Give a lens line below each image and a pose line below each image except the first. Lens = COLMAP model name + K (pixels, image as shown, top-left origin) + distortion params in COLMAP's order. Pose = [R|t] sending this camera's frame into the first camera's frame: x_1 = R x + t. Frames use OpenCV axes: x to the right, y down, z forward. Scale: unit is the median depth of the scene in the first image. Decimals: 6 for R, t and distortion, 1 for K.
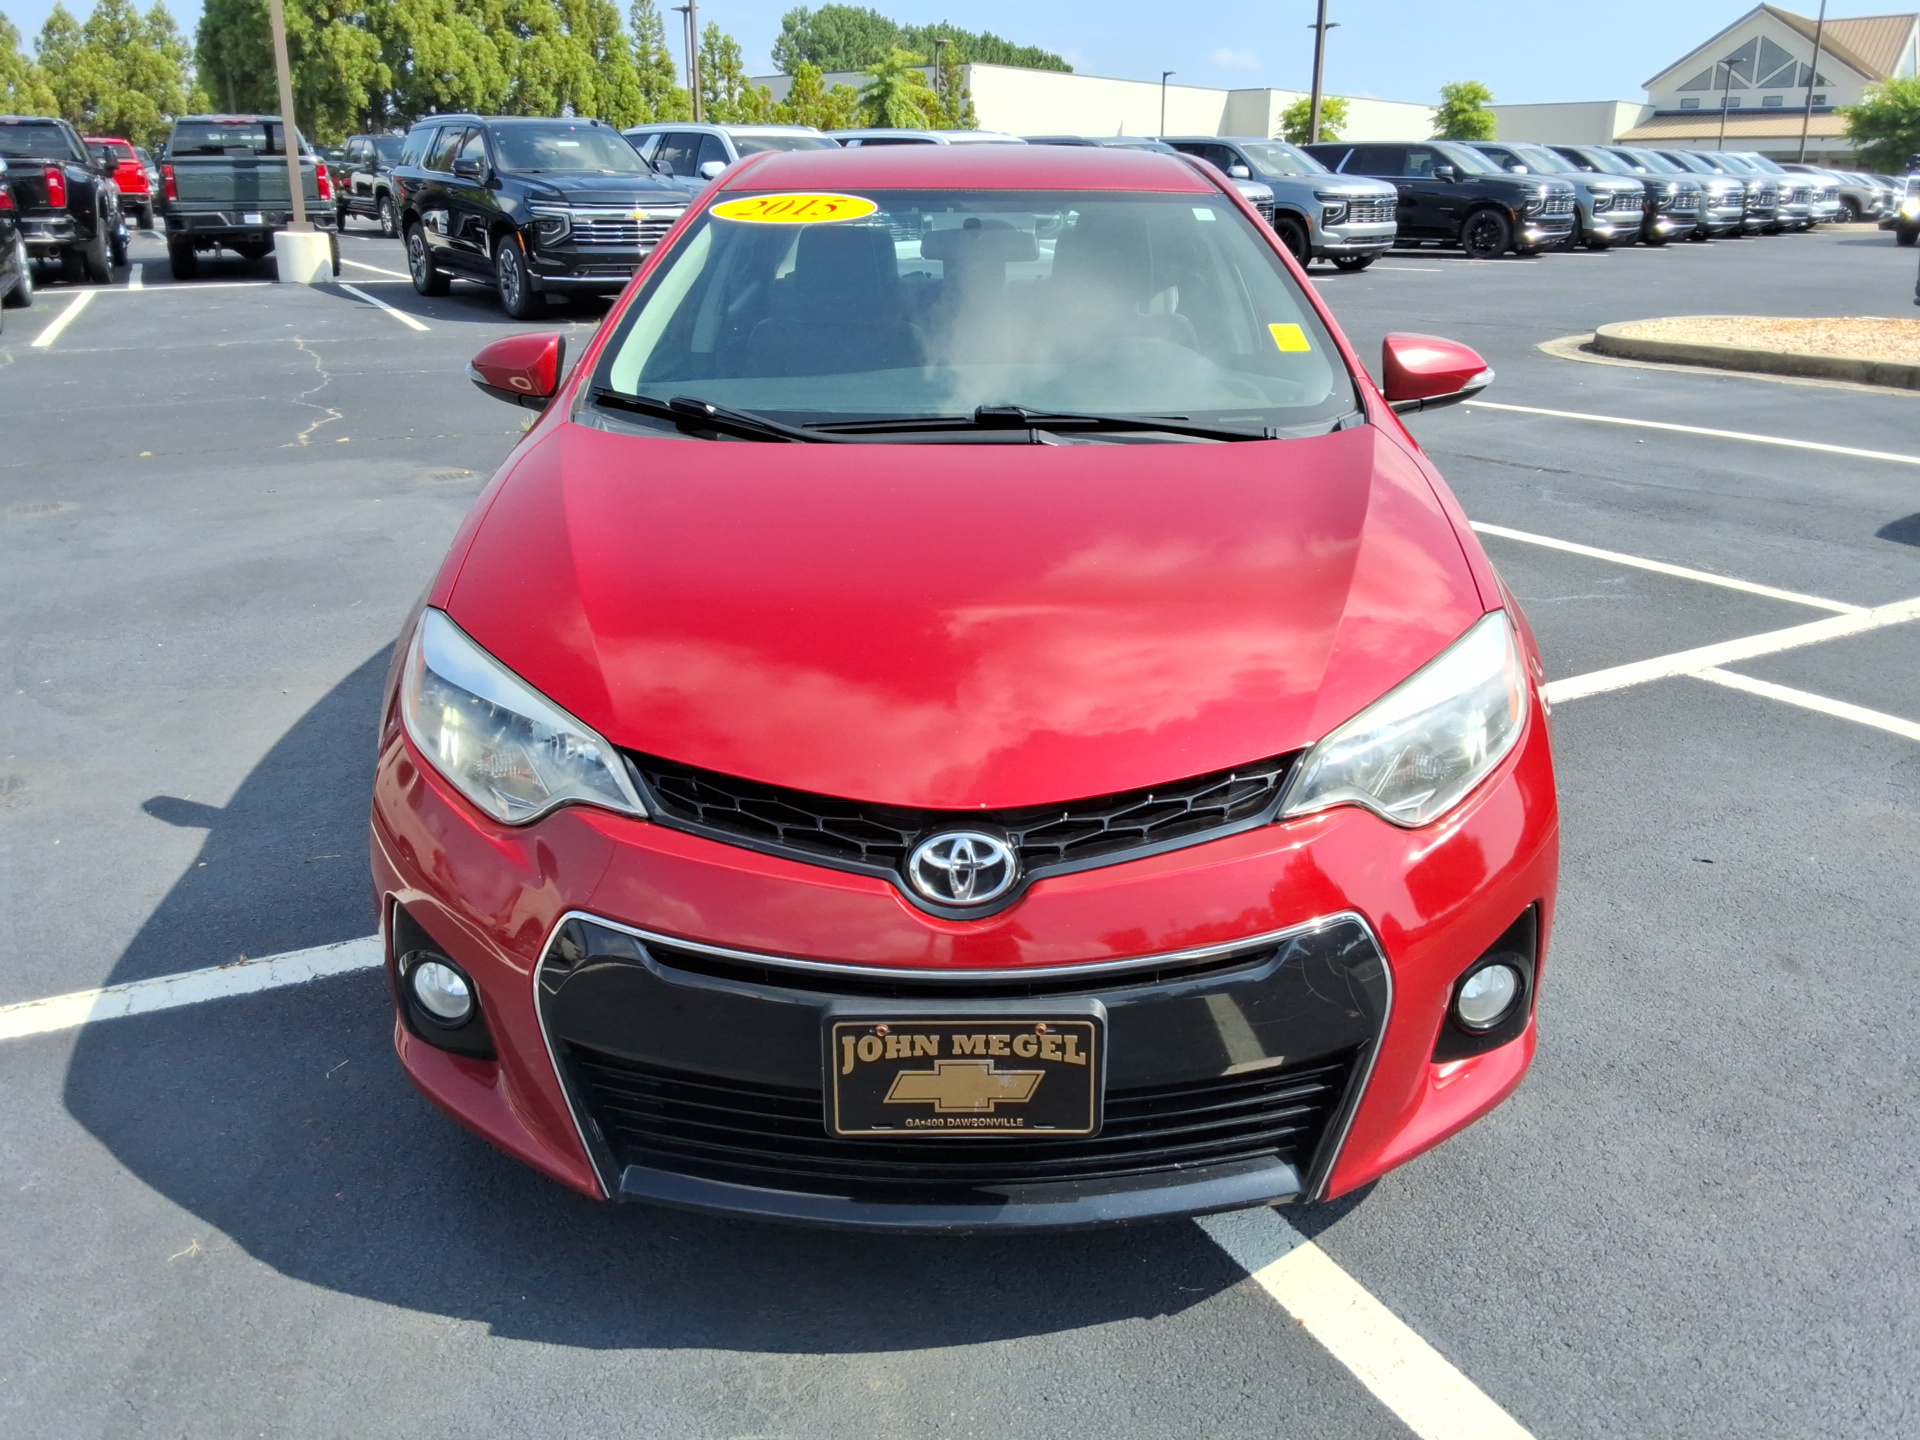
lens RADIAL K [[1548.0, 0, 1005.7], [0, 1548.0, 728.4], [0, 0, 1]] dist [0.102314, -0.158547]
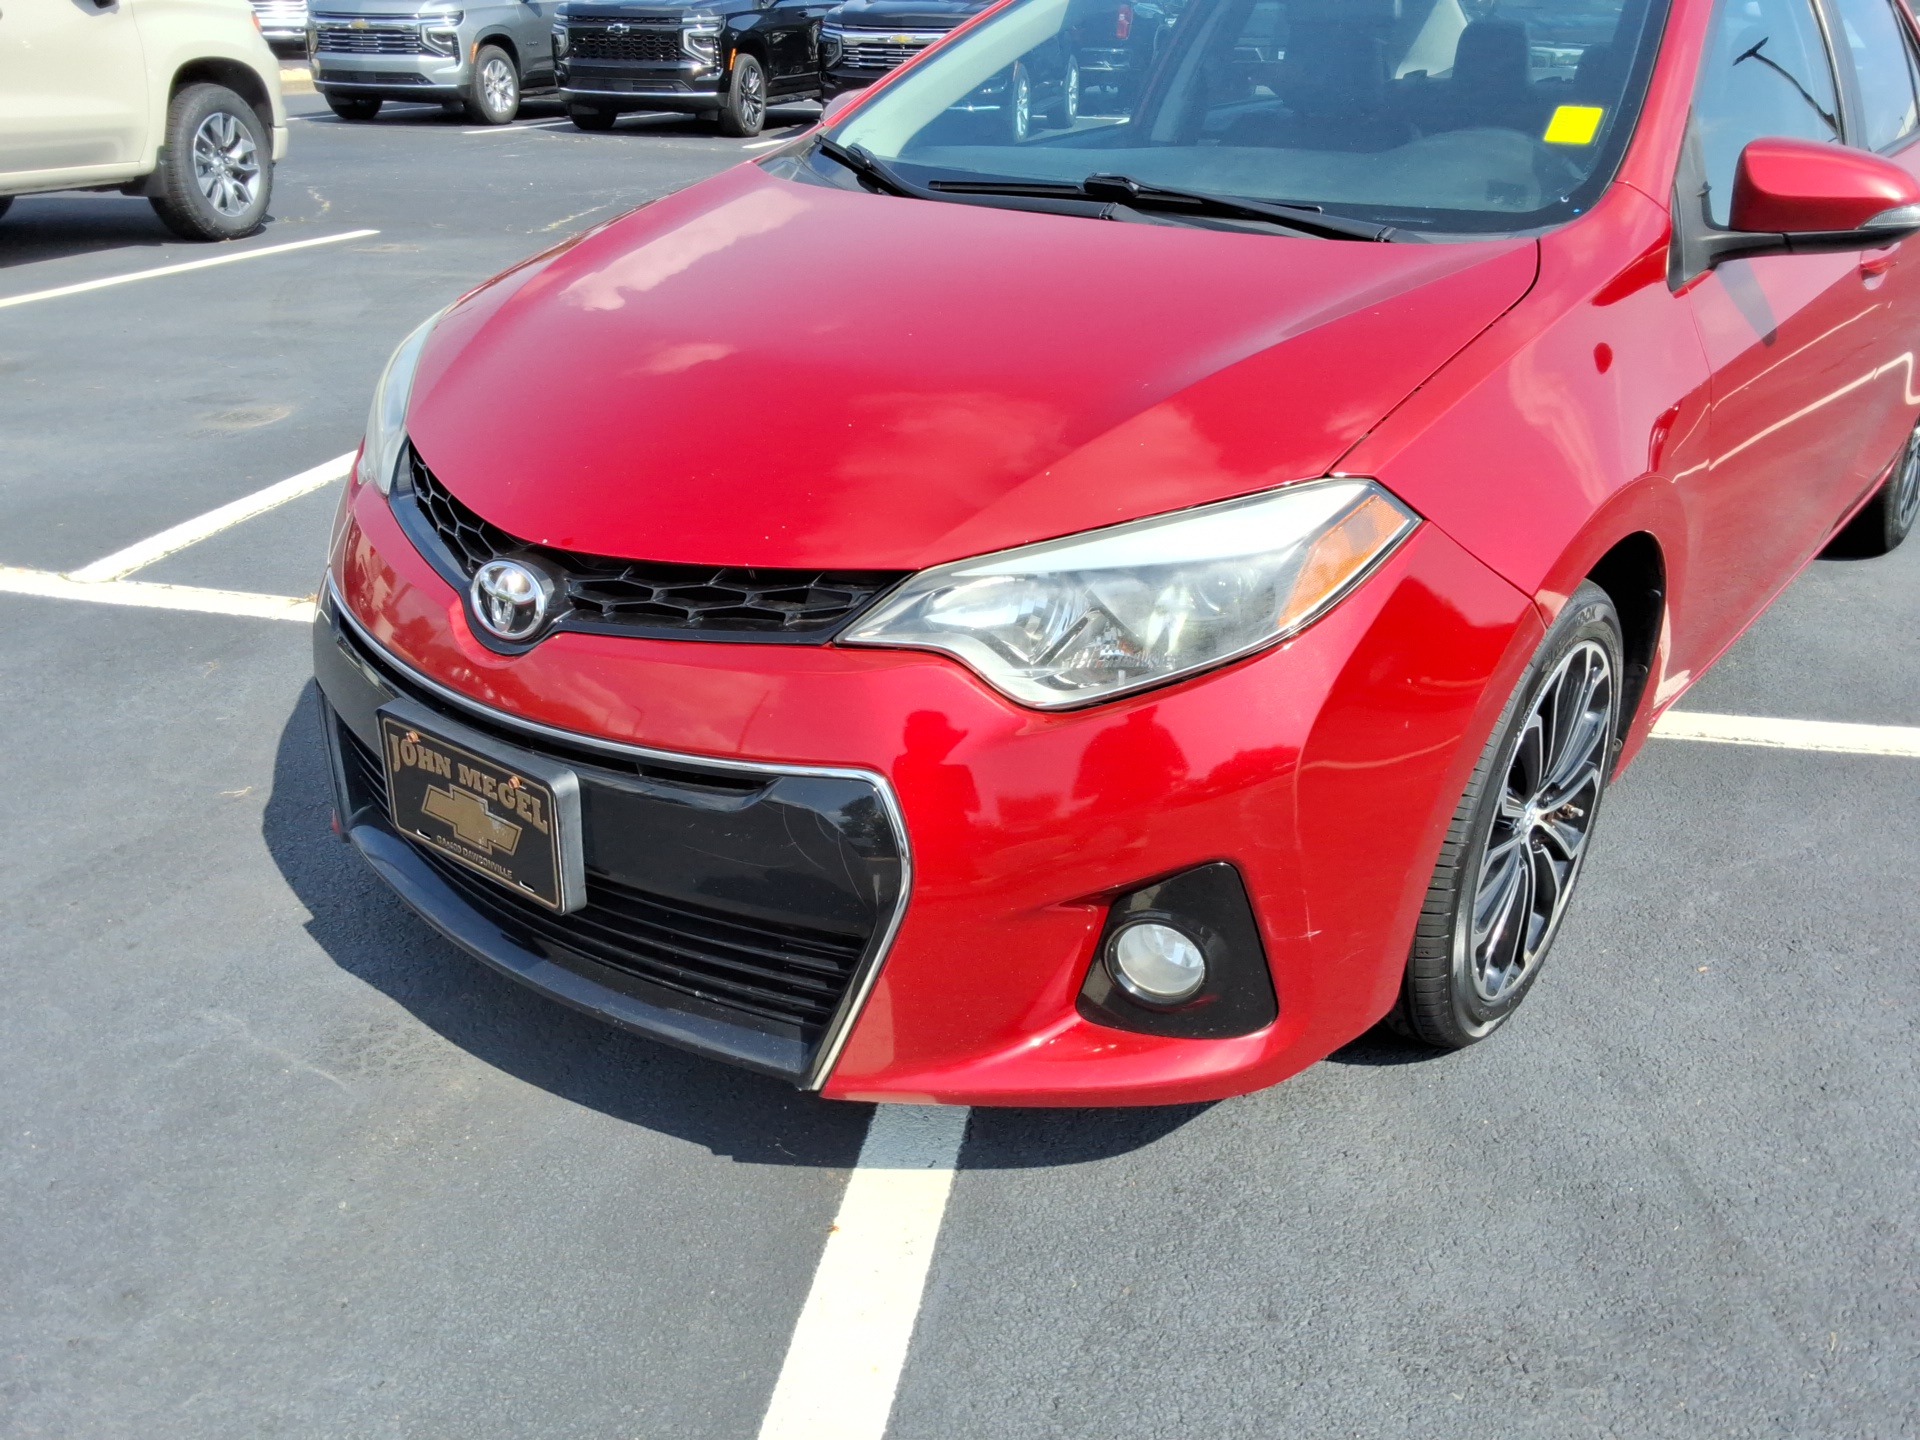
lens RADIAL K [[1548.0, 0, 959.3], [0, 1548.0, 721.3], [0, 0, 1]] dist [0.102314, -0.158547]
pose [[0.779850, 0.265059, -0.567078, 0.751380], [-0.219176, 0.964200, 0.149266, -0.042436], [0.586341, 0.007885, 0.810026, 0.385956]]
